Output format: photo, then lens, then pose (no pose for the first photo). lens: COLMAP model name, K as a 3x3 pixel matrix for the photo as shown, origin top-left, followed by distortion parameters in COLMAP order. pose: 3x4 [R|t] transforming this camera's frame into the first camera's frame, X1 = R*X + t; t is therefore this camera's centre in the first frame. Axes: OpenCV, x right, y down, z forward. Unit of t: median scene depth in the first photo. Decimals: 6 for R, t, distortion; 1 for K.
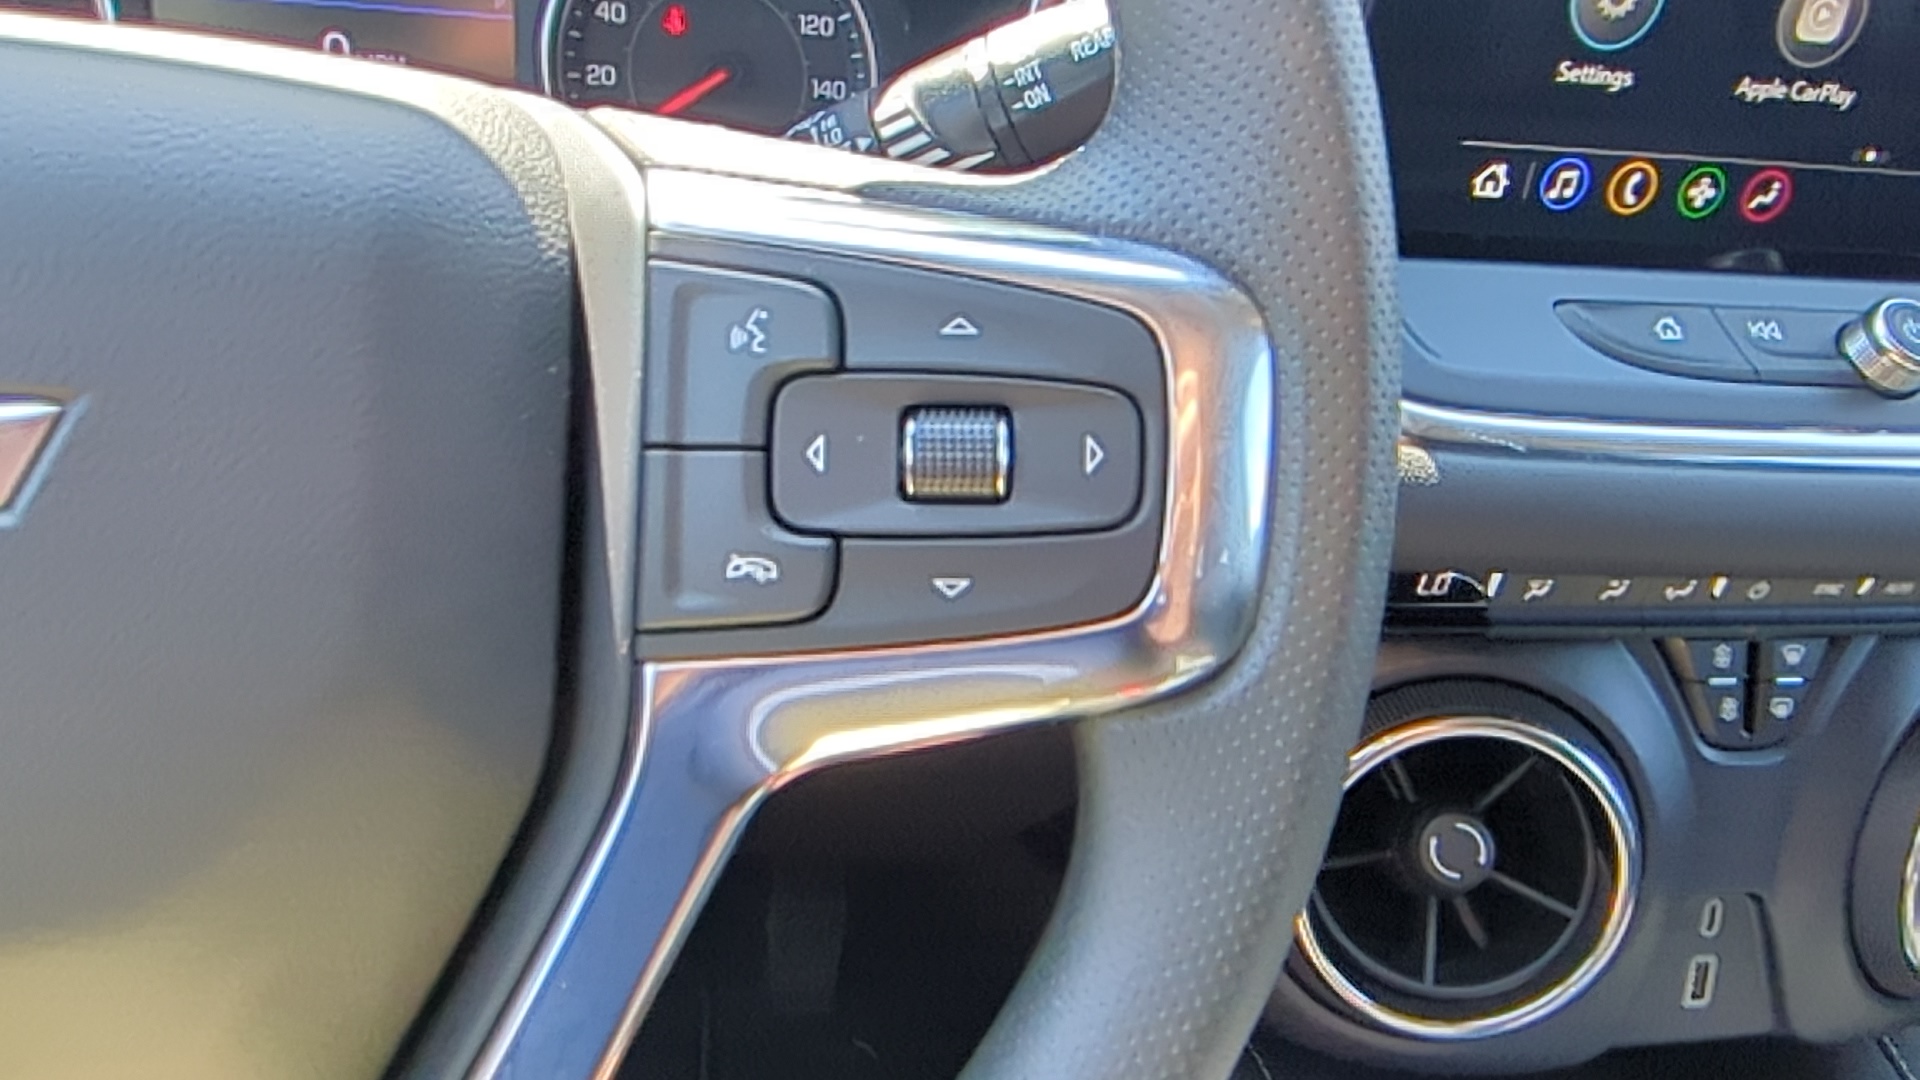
lens RADIAL K [[1393.1, 0, 960.0], [0, 1393.1, 540.0], [0, 0, 1]] dist [0.026074, -0.028724]
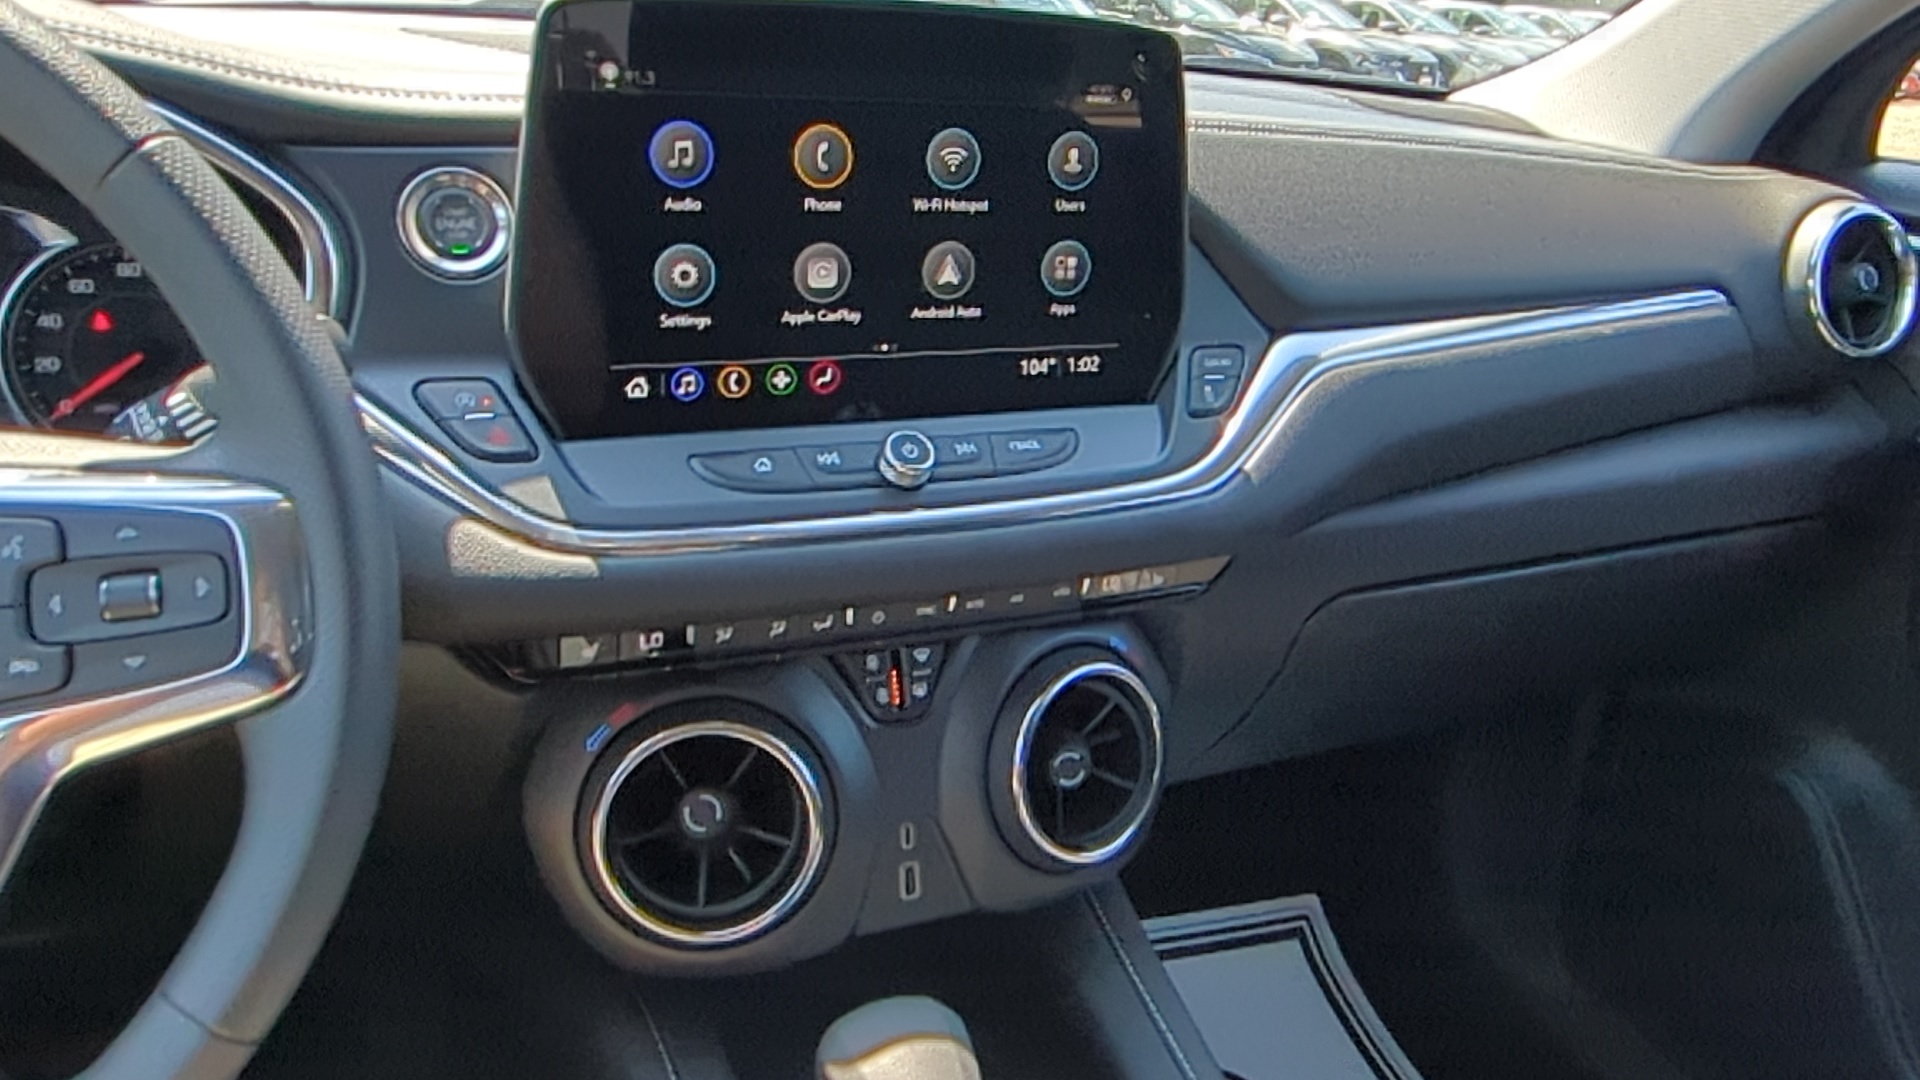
lens RADIAL K [[1393.1, 0, 960.0], [0, 1393.1, 540.0], [0, 0, 1]] dist [0.026074, -0.028724]
pose [[0.972758, -0.122896, 0.196565, 0.392218], [0.140761, 0.986838, -0.079610, 0.095512], [-0.184194, 0.105110, 0.977253, -0.610086]]
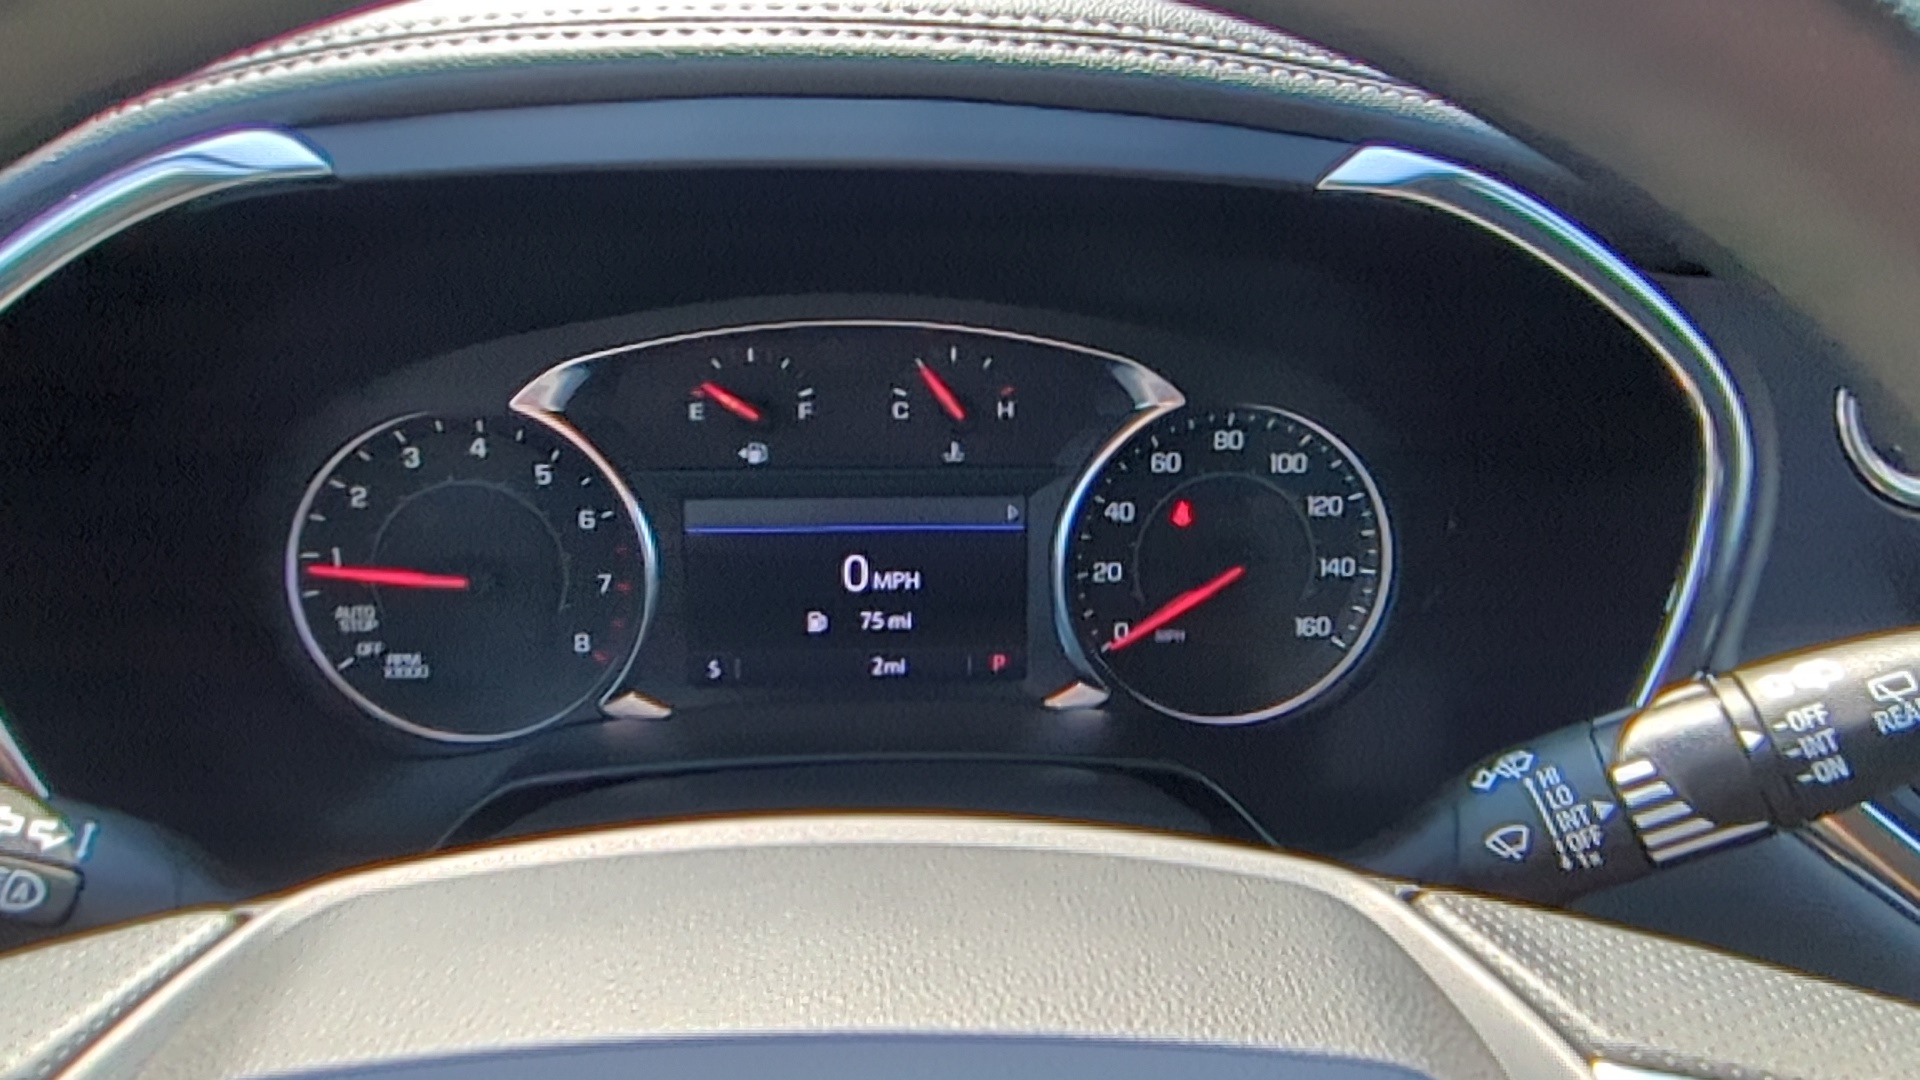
lens RADIAL K [[1393.1, 0, 960.0], [0, 1393.1, 540.0], [0, 0, 1]] dist [0.026074, -0.028724]
pose [[0.990452, -0.043901, -0.130684, -0.269557], [0.026027, 0.990440, -0.135466, -0.264237], [0.135382, 0.130771, 0.982126, 0.037240]]
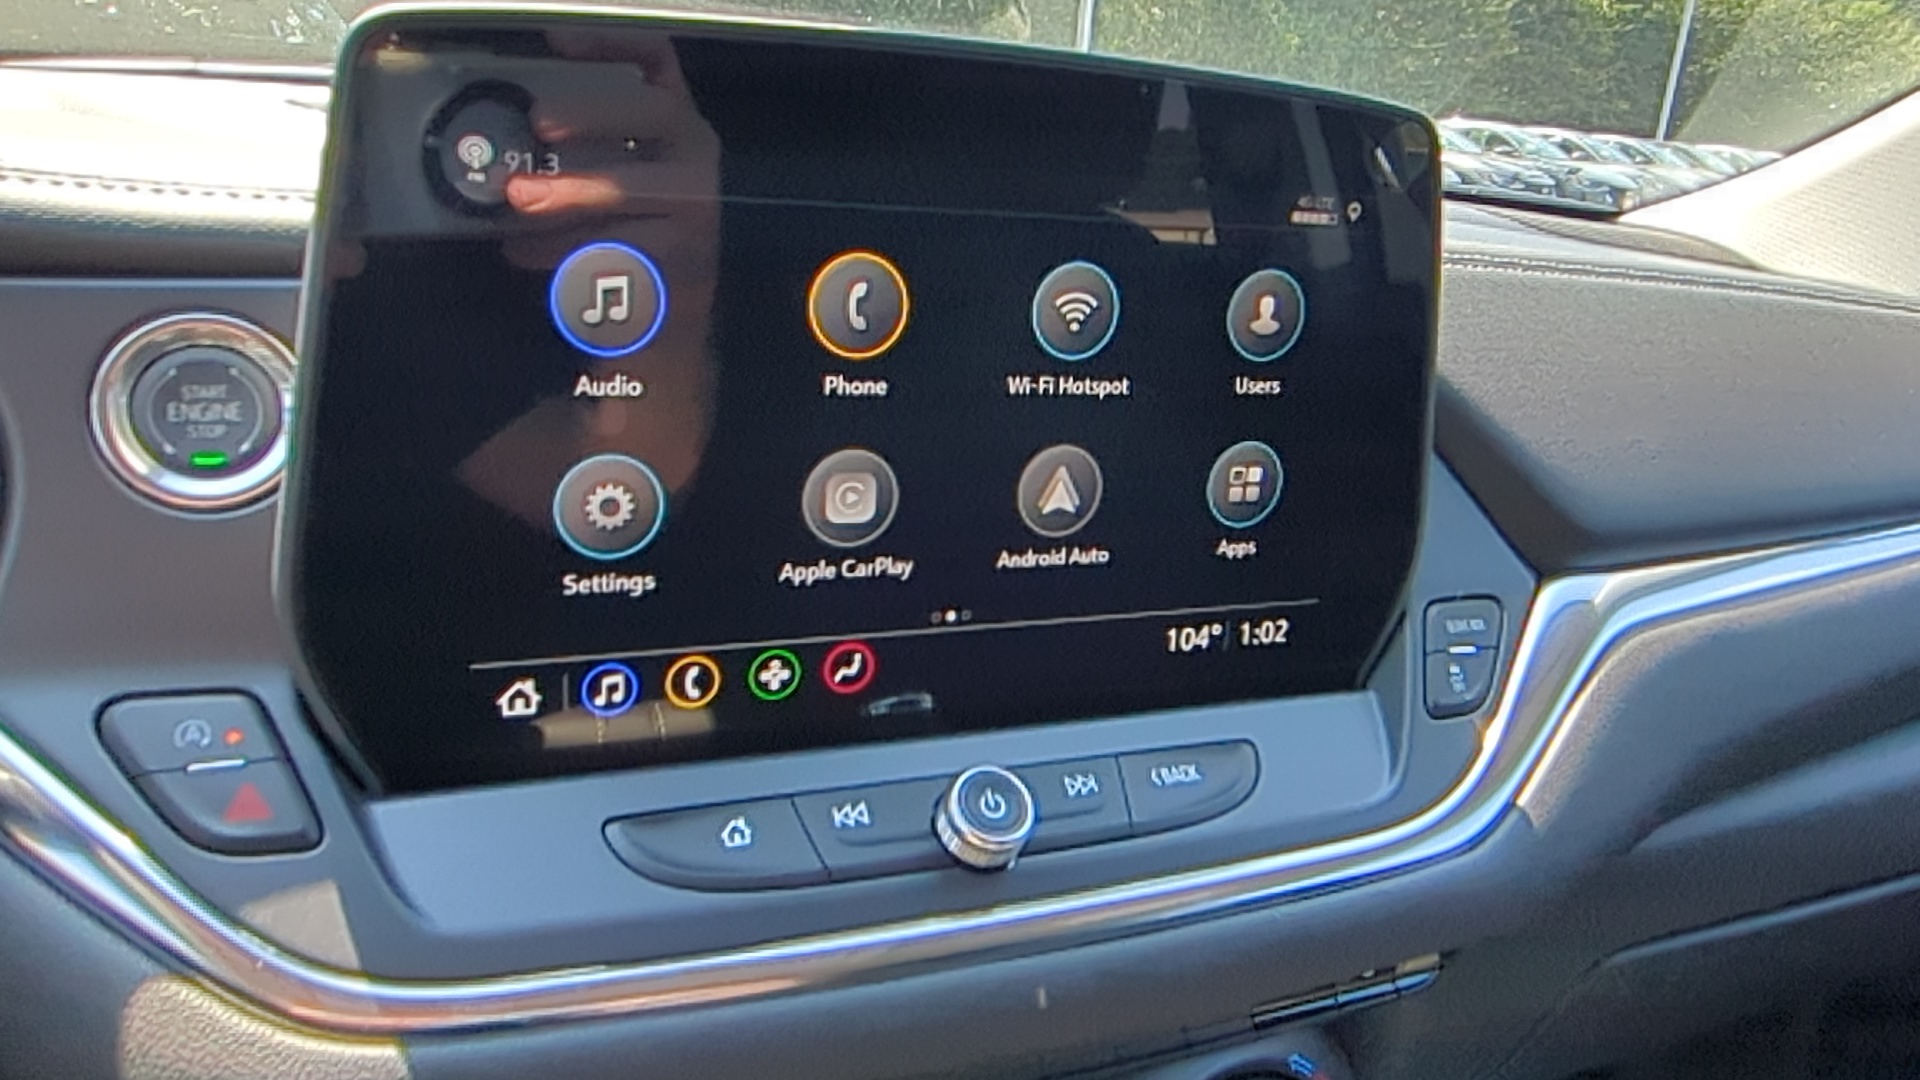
lens RADIAL K [[1393.1, 0, 960.0], [0, 1393.1, 540.0], [0, 0, 1]] dist [0.026074, -0.028724]
pose [[0.977220, -0.085599, 0.194202, 0.478948], [0.115944, 0.981758, -0.150694, -0.181769], [-0.177760, 0.169777, 0.969318, 0.039786]]
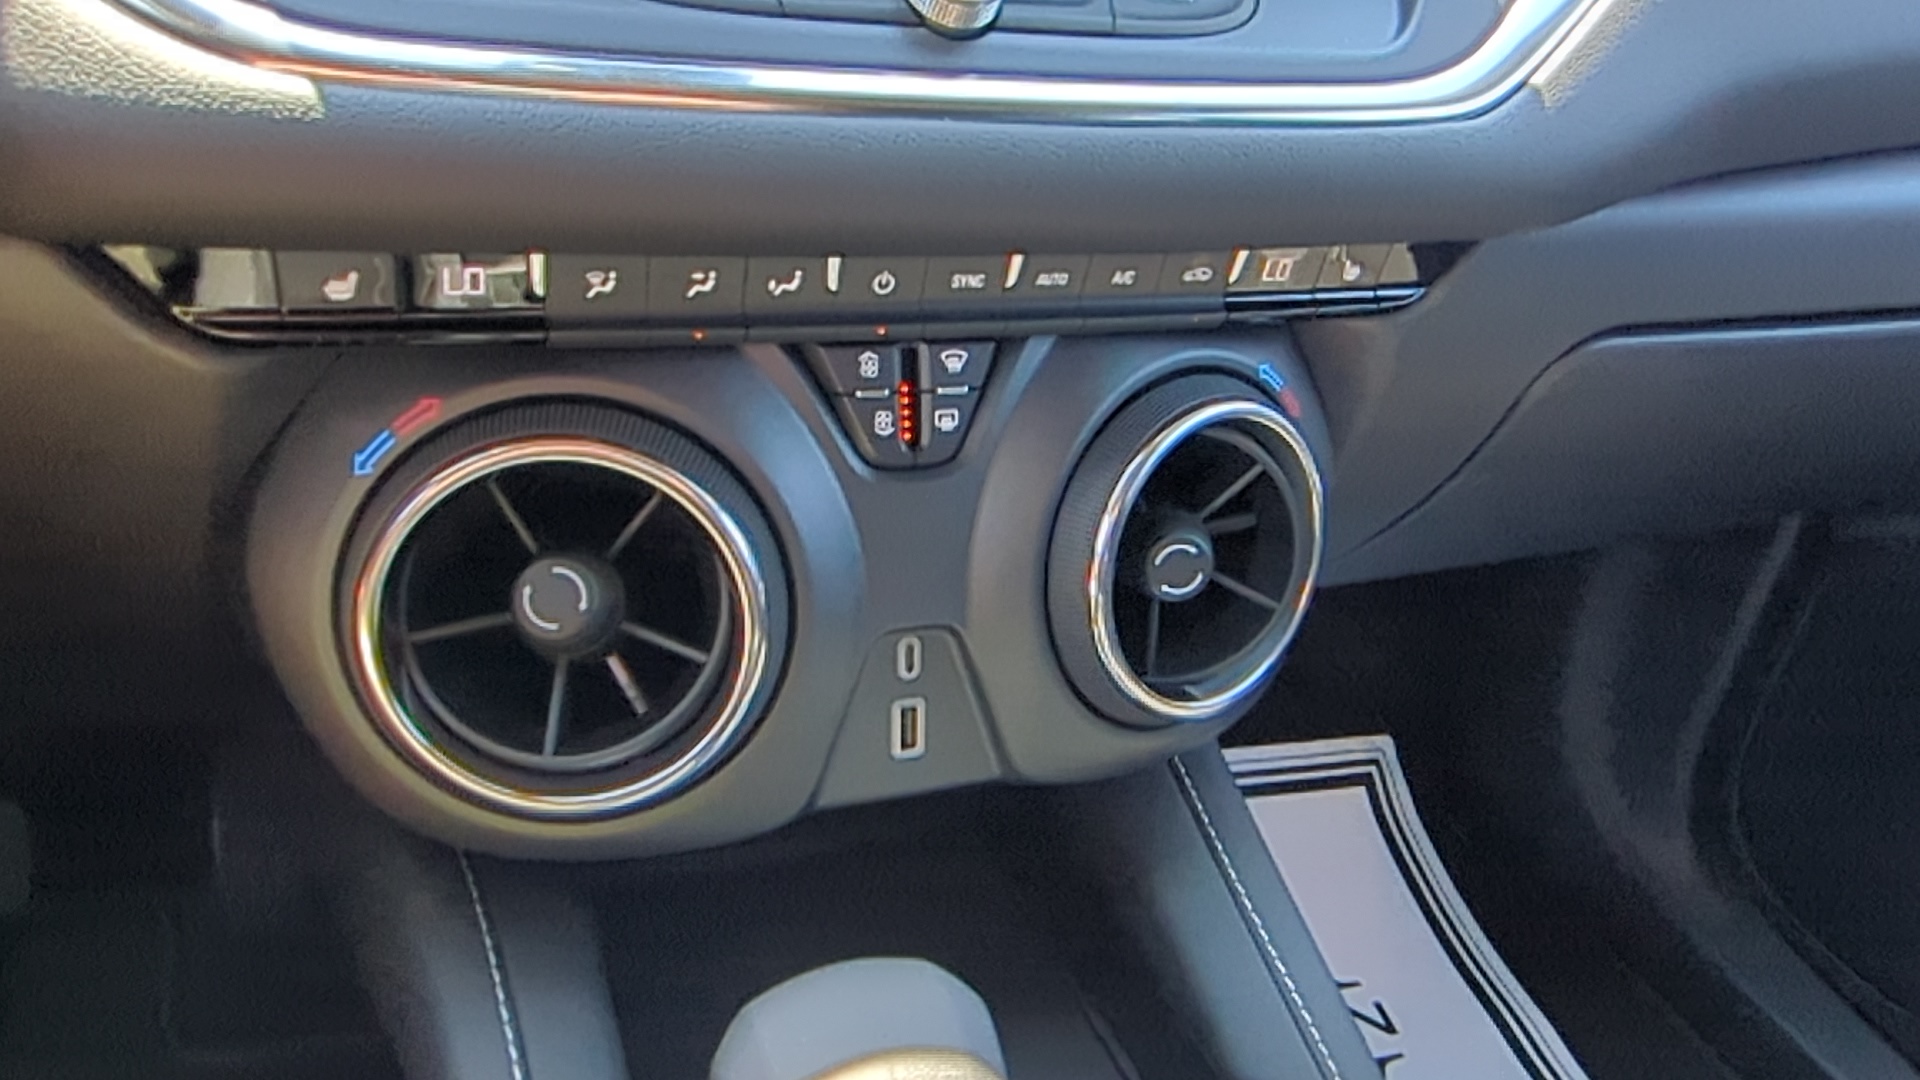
lens RADIAL K [[1393.1, 0, 960.0], [0, 1393.1, 540.0], [0, 0, 1]] dist [0.026074, -0.028724]
pose [[0.982120, -0.078184, 0.171255, 0.490046], [0.067447, 0.995427, 0.067652, 0.154786], [-0.175761, -0.054892, 0.982901, 0.110463]]
